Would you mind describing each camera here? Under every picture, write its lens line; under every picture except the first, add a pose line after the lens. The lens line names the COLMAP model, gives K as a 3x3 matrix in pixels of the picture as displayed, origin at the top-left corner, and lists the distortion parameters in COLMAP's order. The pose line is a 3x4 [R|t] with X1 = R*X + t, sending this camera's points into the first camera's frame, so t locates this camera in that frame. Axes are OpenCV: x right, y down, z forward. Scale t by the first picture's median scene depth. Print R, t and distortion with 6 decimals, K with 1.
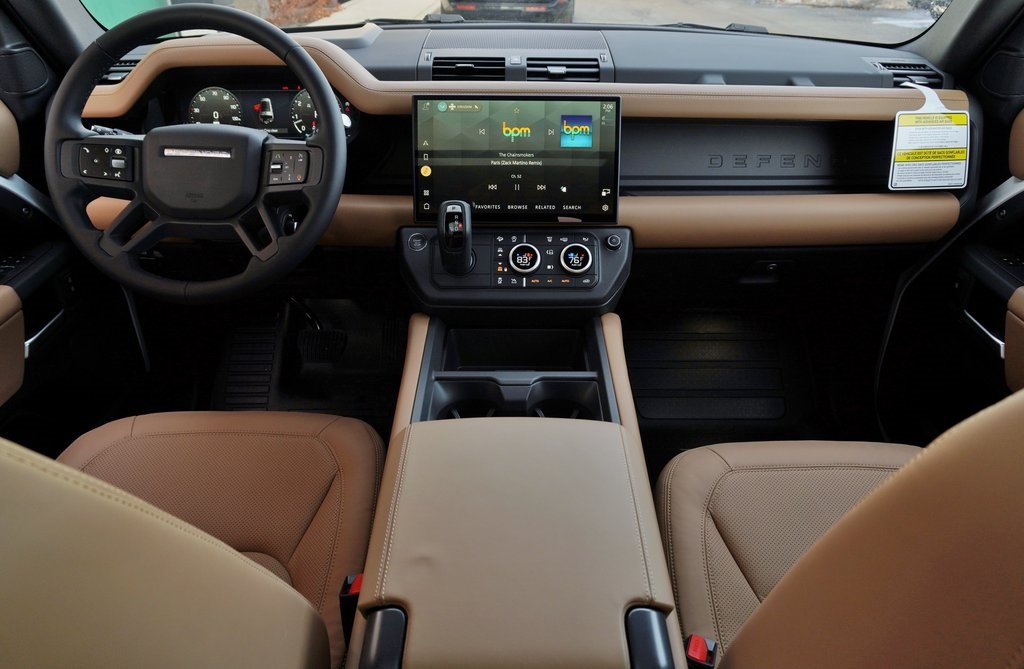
lens RADIAL K [[713.4, 0, 512.0], [0, 713.4, 334.5], [0, 0, 1]] dist [-0.018998, 0.001267]
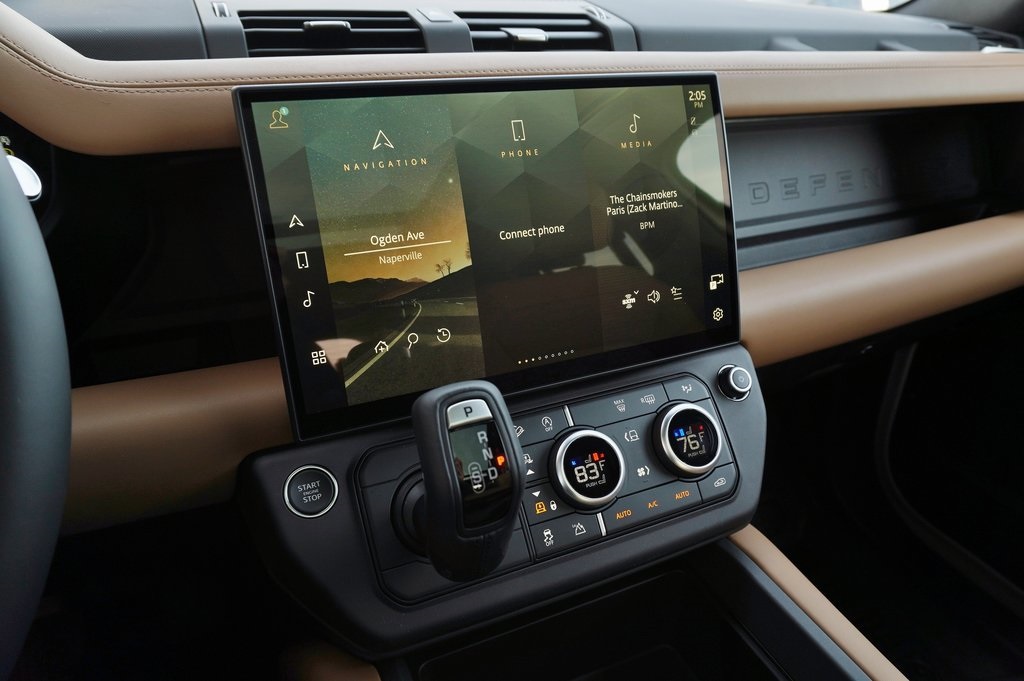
lens RADIAL K [[690.0, 0, 512.0], [0, 690.0, 340.5], [0, 0, 1]] dist [-0.040572, 0.027926]
pose [[0.905961, -0.182102, 0.382196, -0.162275], [0.198072, 0.980184, -0.002491, -0.186492], [-0.374169, 0.077960, 0.924078, 0.641301]]
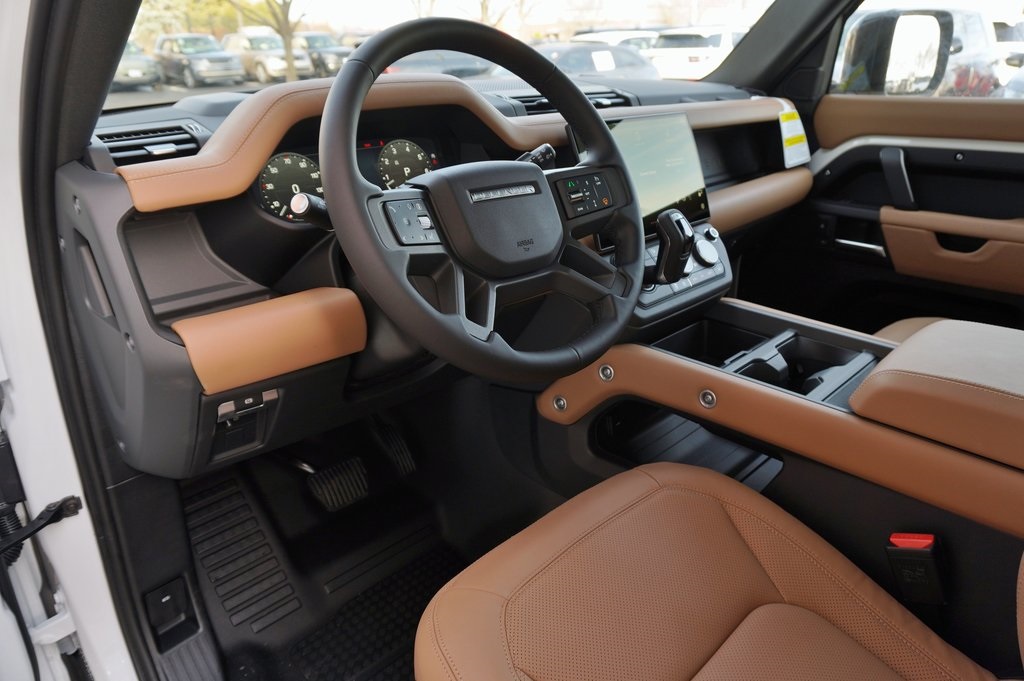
lens RADIAL K [[690.0, 0, 512.0], [0, 690.0, 340.5], [0, 0, 1]] dist [-0.040572, 0.027926]
pose [[0.709819, -0.278295, 0.647077, -0.853302], [0.364587, 0.931169, 0.000538, -0.089957], [-0.602688, 0.235534, 0.762424, 0.398605]]
